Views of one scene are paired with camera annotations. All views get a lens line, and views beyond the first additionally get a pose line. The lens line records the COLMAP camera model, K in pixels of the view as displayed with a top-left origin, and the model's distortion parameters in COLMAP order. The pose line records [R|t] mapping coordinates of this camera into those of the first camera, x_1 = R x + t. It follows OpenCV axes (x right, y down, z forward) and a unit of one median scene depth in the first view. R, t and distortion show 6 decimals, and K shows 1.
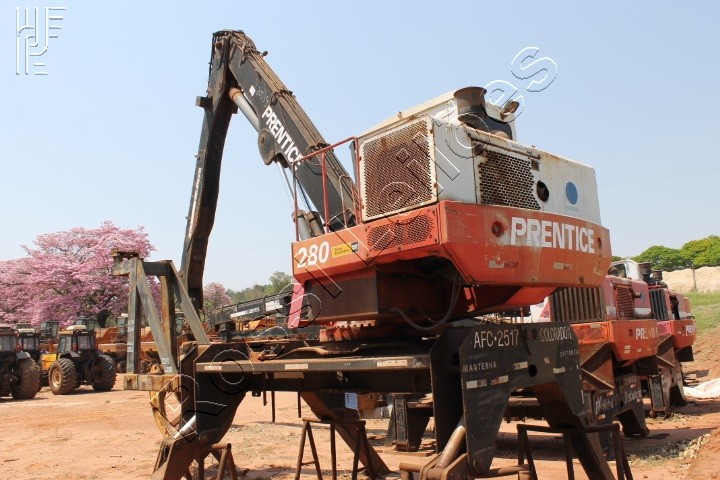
lens RADIAL K [[609.4, 0, 369.9], [0, 609.4, 238.8], [0, 0, 1]] dist [-0.112207, 0.003585]
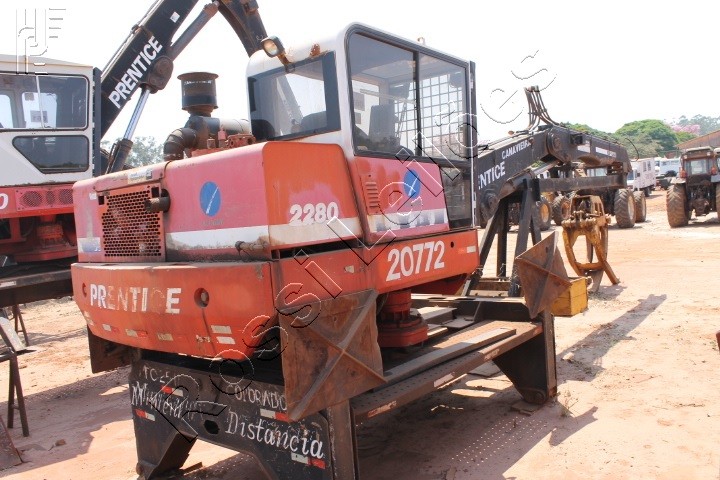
lens RADIAL K [[609.4, 0, 369.9], [0, 609.4, 238.8], [0, 0, 1]] dist [-0.112207, 0.003585]
pose [[0.016663, 0.111917, -0.993578, 0.480112], [0.260100, 0.959019, 0.112387, 0.060138], [0.965438, -0.260303, -0.013130, 0.629975]]
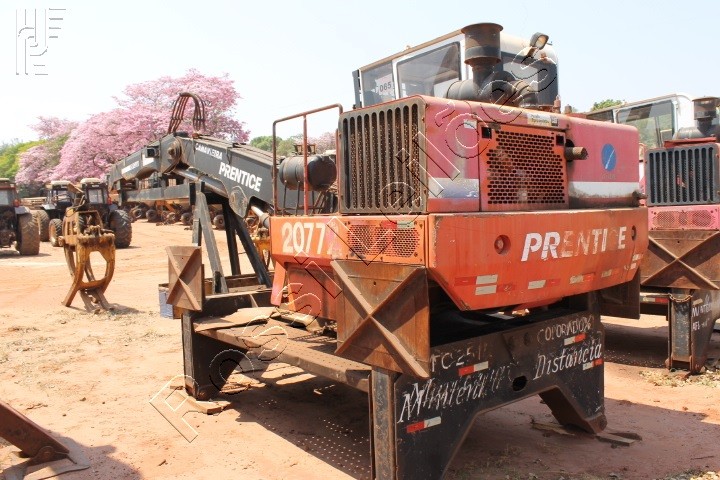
lens RADIAL K [[609.4, 0, 369.9], [0, 609.4, 238.8], [0, 0, 1]] dist [-0.112207, 0.003585]
pose [[0.977009, 0.048598, -0.207584, 0.217011], [0.002572, 0.970914, 0.239413, 0.027224], [0.213182, -0.234442, 0.948467, 0.293083]]
